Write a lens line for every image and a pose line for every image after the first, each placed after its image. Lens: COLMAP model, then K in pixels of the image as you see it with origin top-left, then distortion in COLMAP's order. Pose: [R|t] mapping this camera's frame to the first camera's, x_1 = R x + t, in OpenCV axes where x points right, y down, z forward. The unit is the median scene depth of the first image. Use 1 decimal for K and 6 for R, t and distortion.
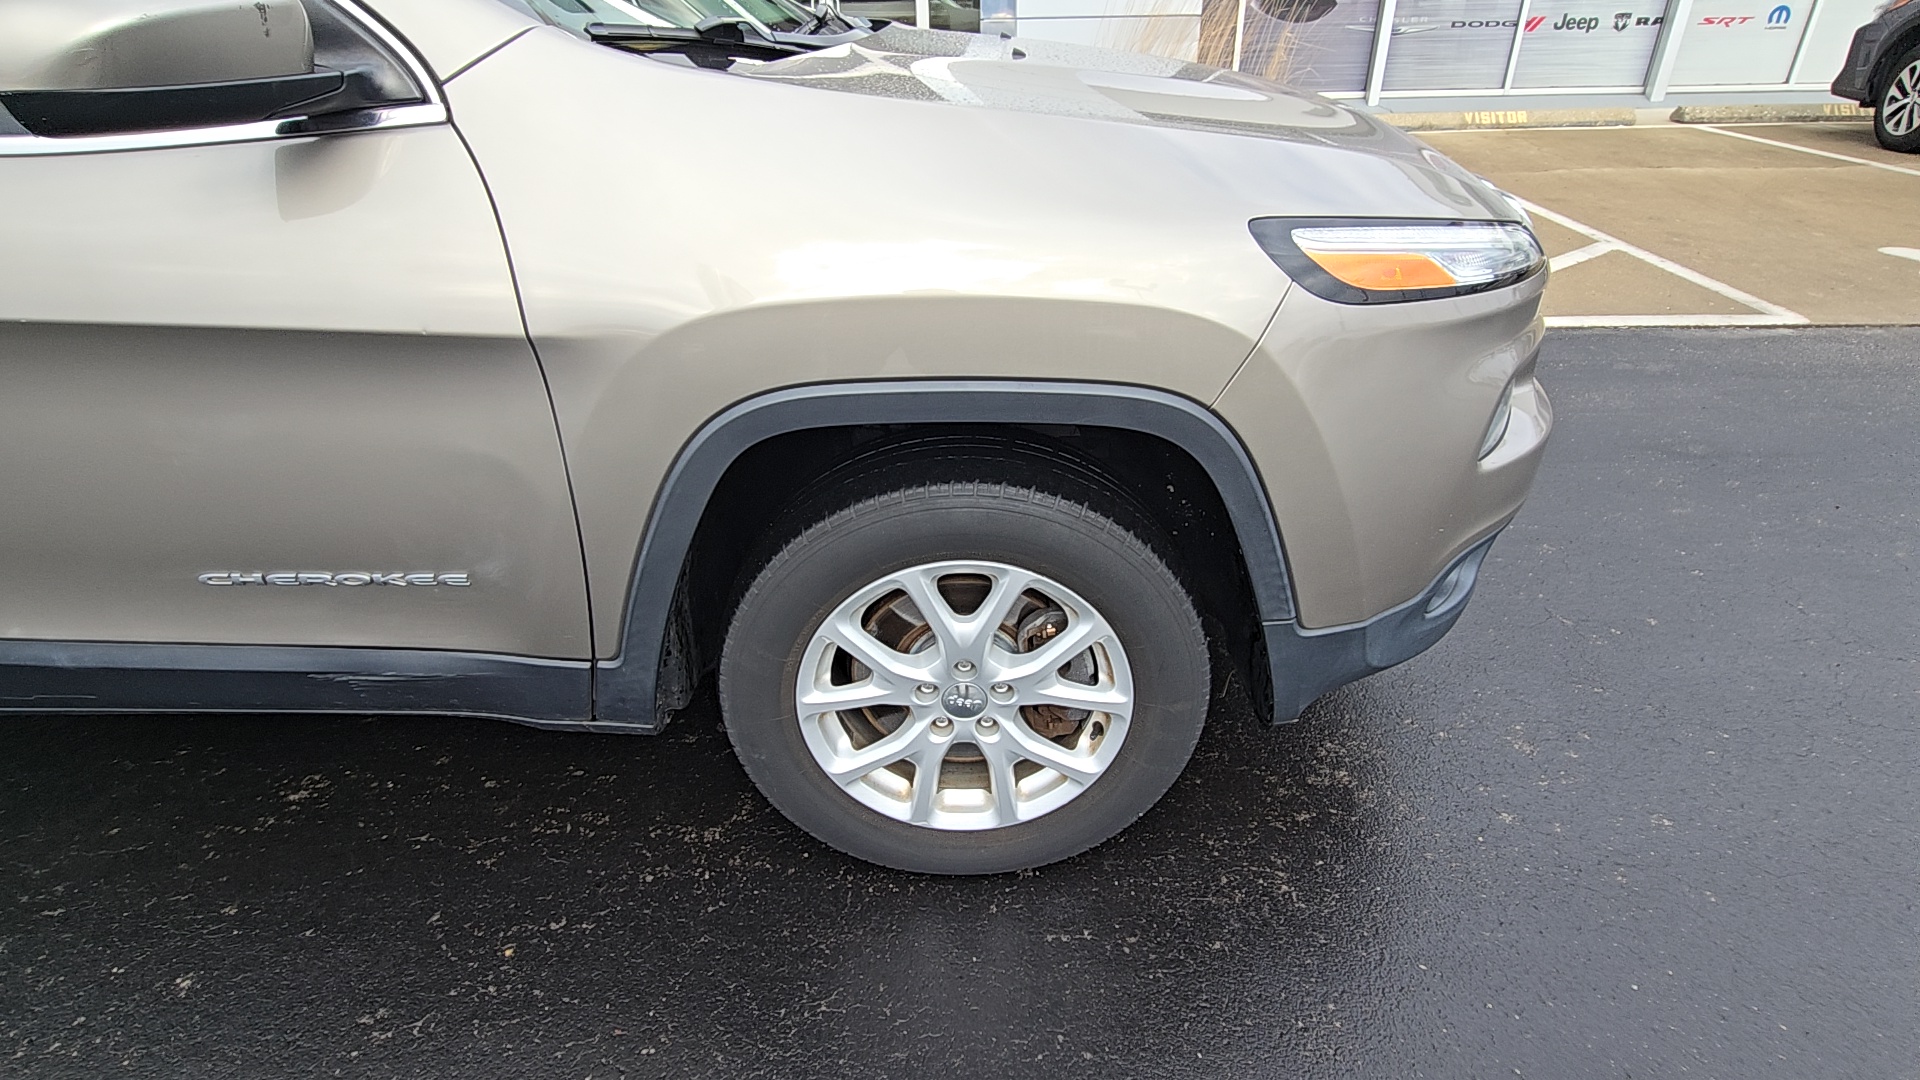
lens RADIAL K [[966.6, 0, 950.6], [0, 966.6, 541.5], [0, 0, 1]] dist [-0.000442, 0.000250]
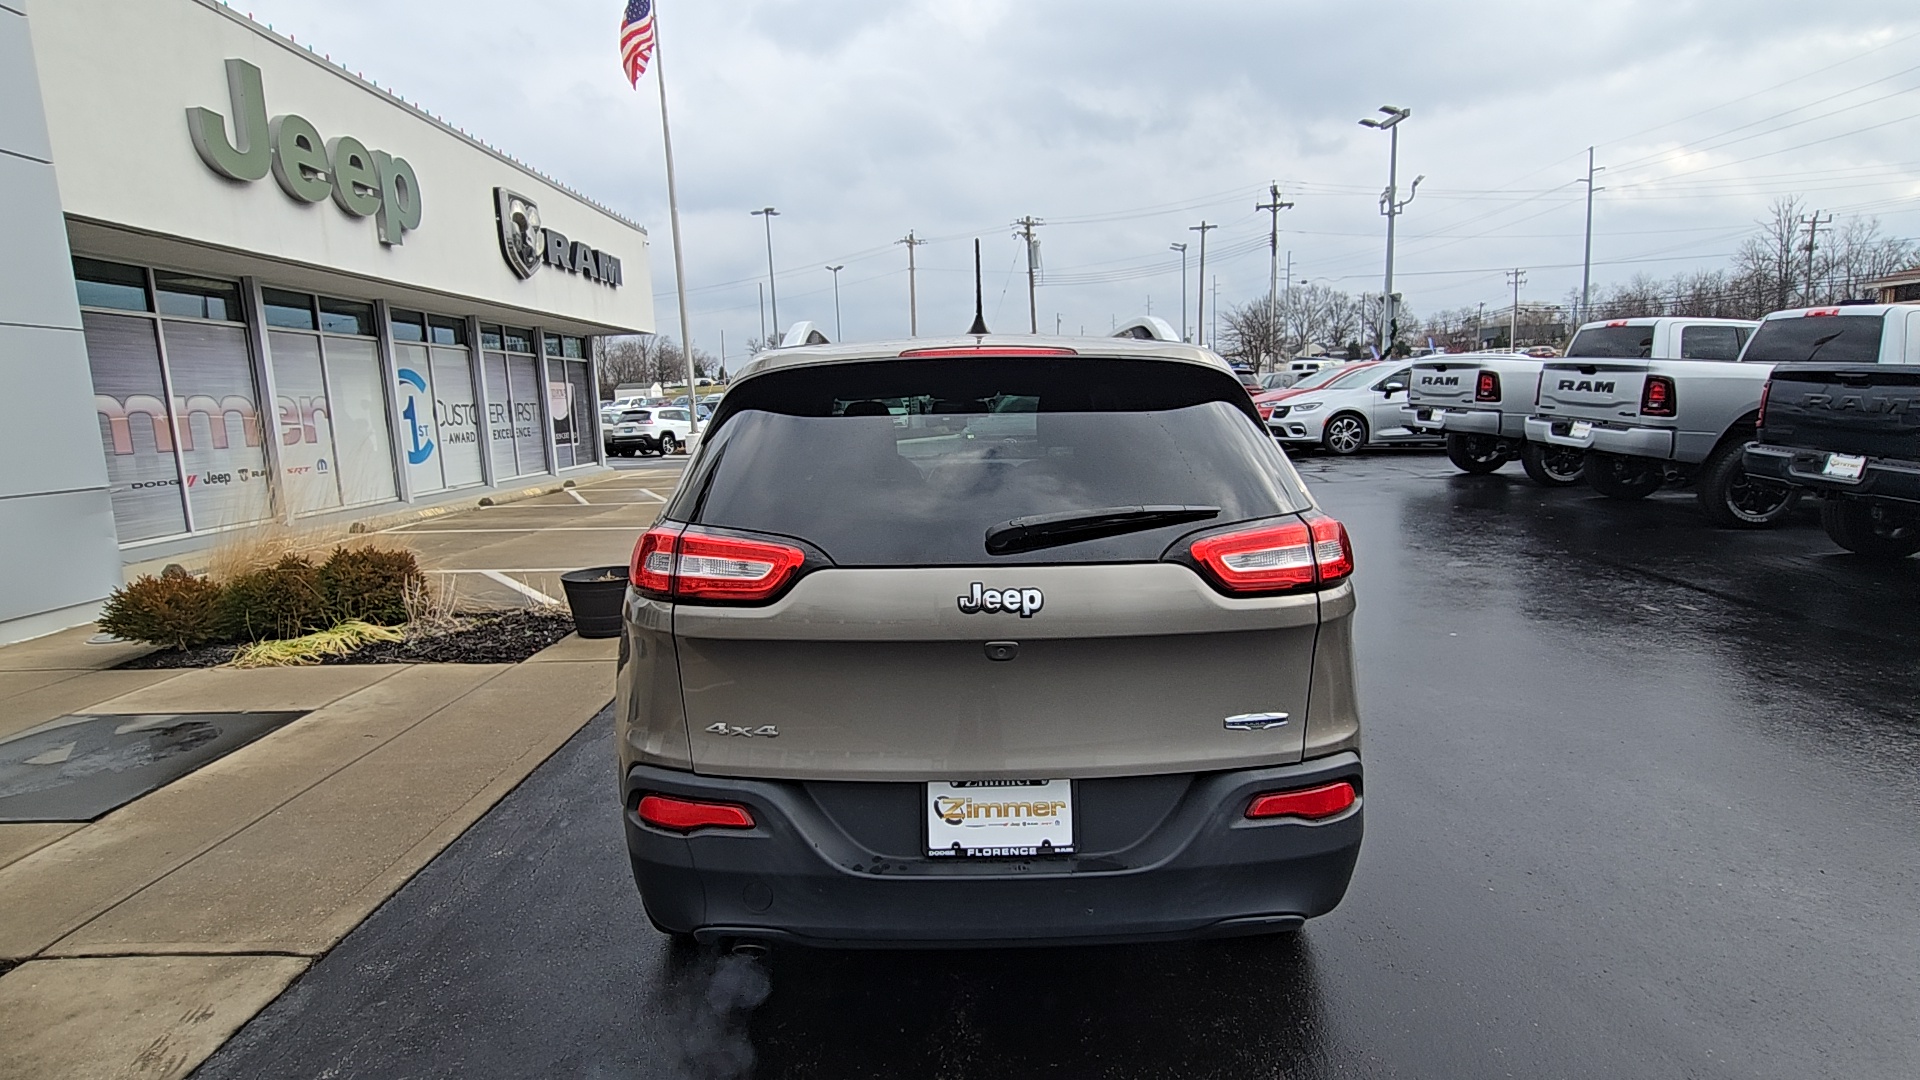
lens RADIAL K [[966.6, 0, 953.2], [0, 966.6, 548.1], [0, 0, 1]] dist [-0.000442, 0.000250]
pose [[-0.023360, -0.131106, 0.991093, -3.765892], [0.520371, 0.844885, 0.124030, -0.817198], [-0.853621, 0.518633, 0.048487, 1.219622]]
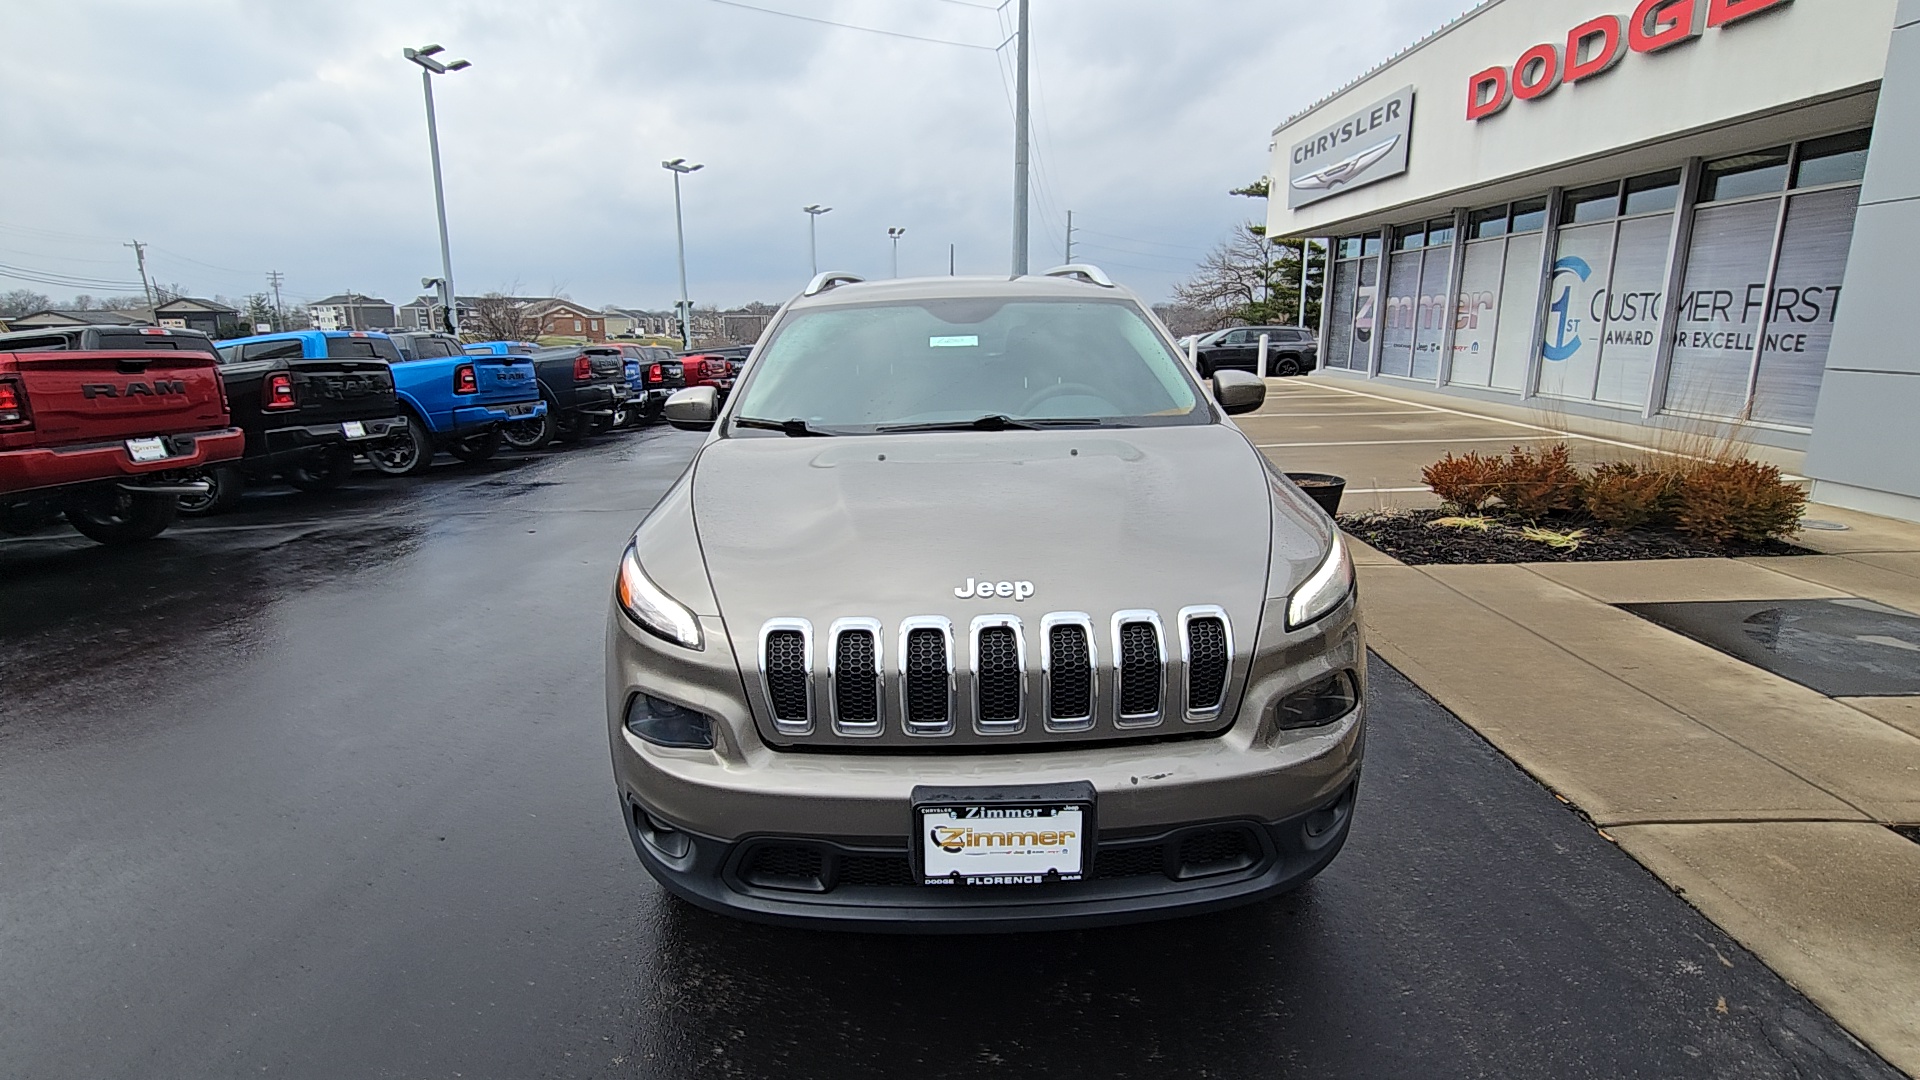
lens RADIAL K [[966.6, 0, 949.2], [0, 966.6, 550.4], [0, 0, 1]] dist [-0.000442, 0.000250]
pose [[0.019961, 0.252843, -0.967301, 1.822092], [-0.482381, 0.849872, 0.212194, -0.827369], [0.875734, 0.462372, 0.138931, 1.006375]]
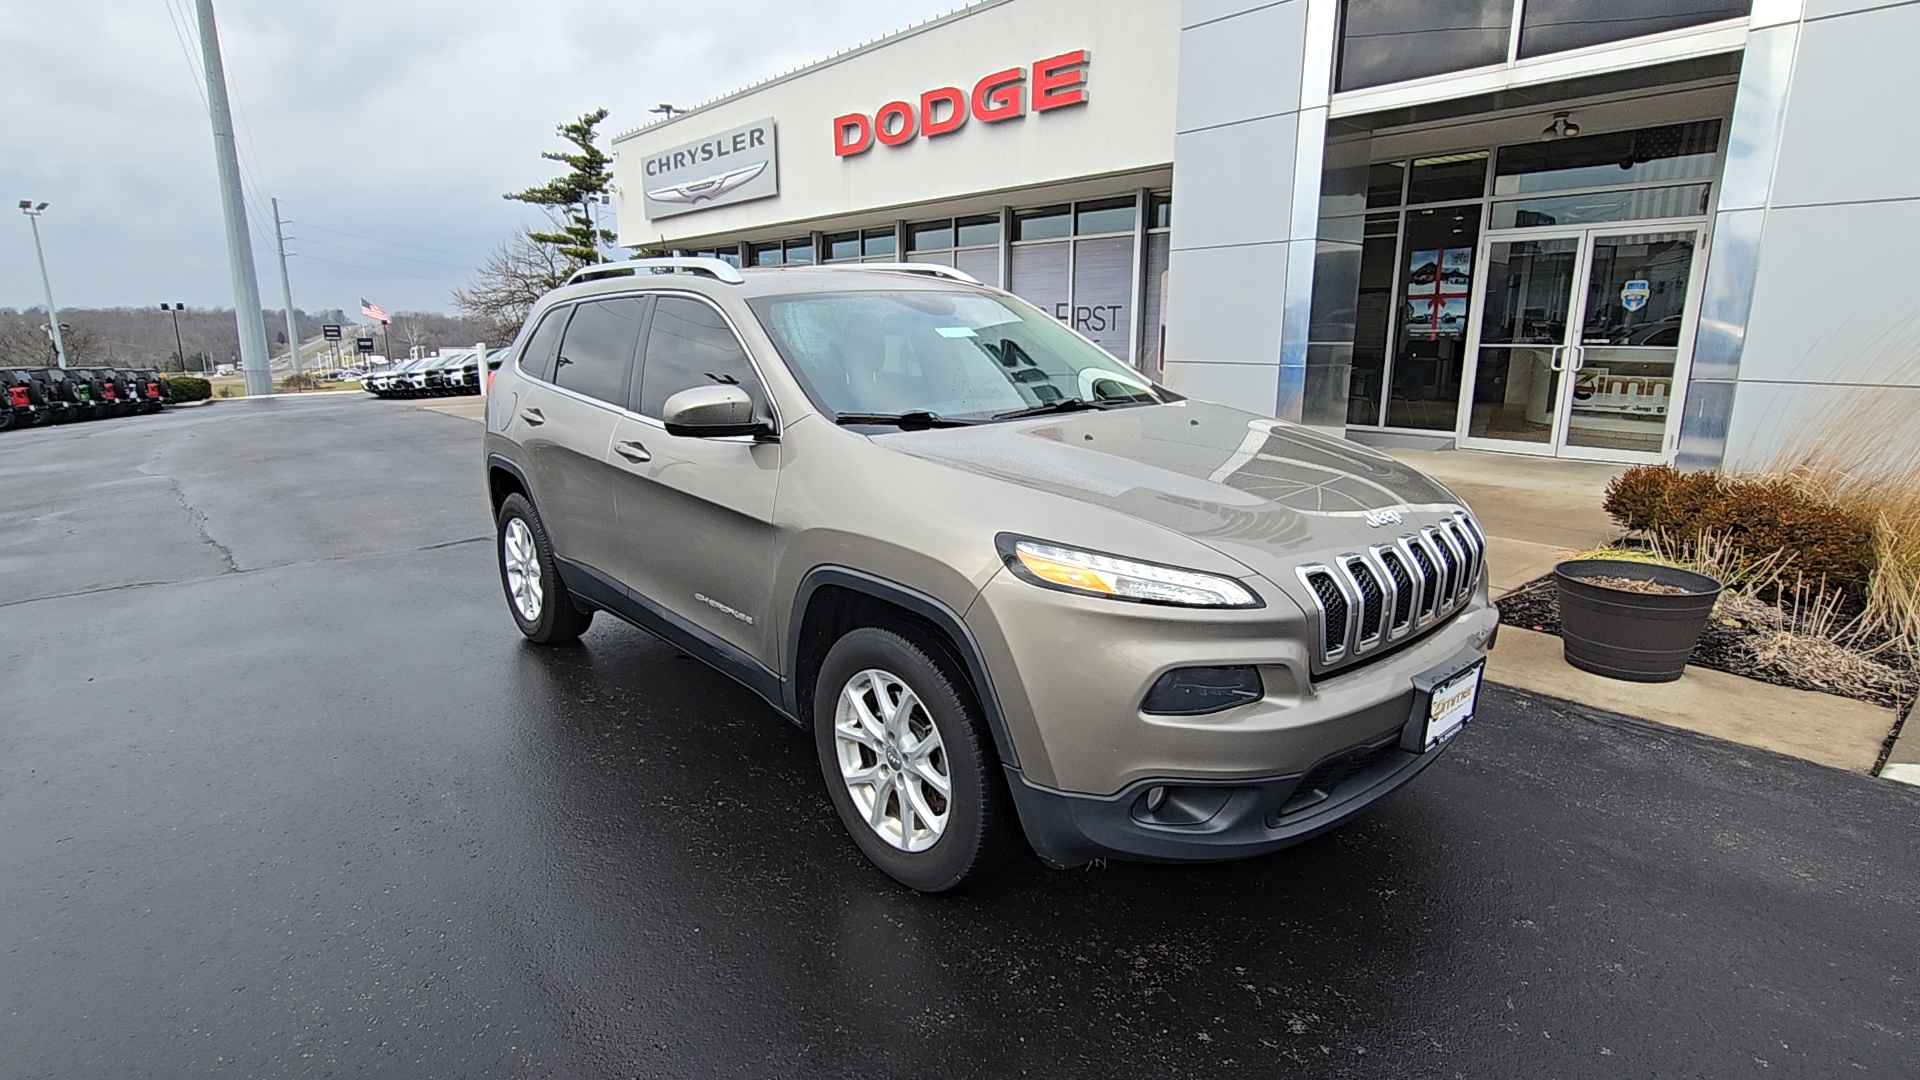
lens RADIAL K [[966.6, 0, 962.1], [0, 966.6, 538.5], [0, 0, 1]] dist [-0.000442, 0.000250]
pose [[0.679179, 0.176534, -0.712426, 1.273490], [-0.369336, 0.921002, -0.123882, -0.037335], [0.634276, 0.347263, 0.690725, -0.306723]]
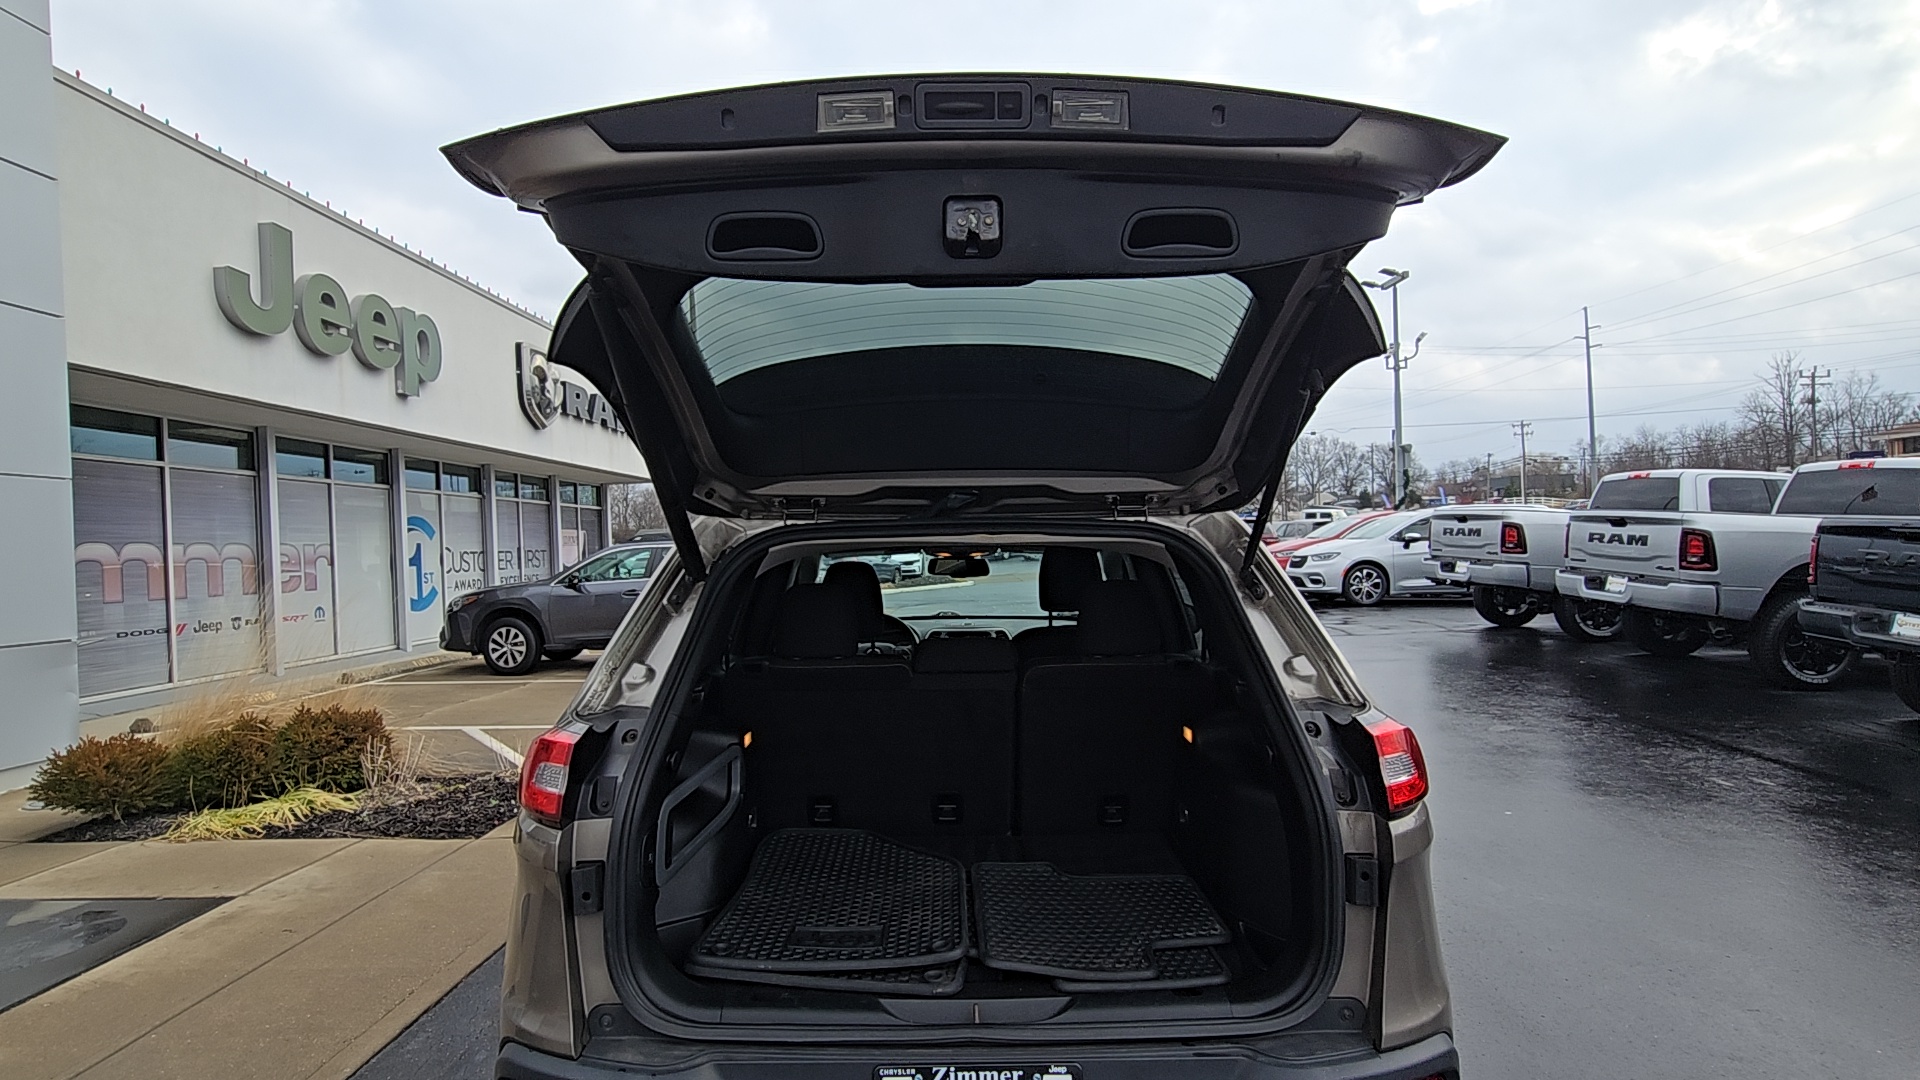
lens RADIAL K [[966.6, 0, 952.9], [0, 966.6, 550.8], [0, 0, 1]] dist [-0.000442, 0.000250]
pose [[-0.007116, 0.015379, 0.999856, -3.497337], [0.517255, 0.855779, -0.009482, -0.819609], [-0.855802, 0.517113, -0.014044, 1.147277]]
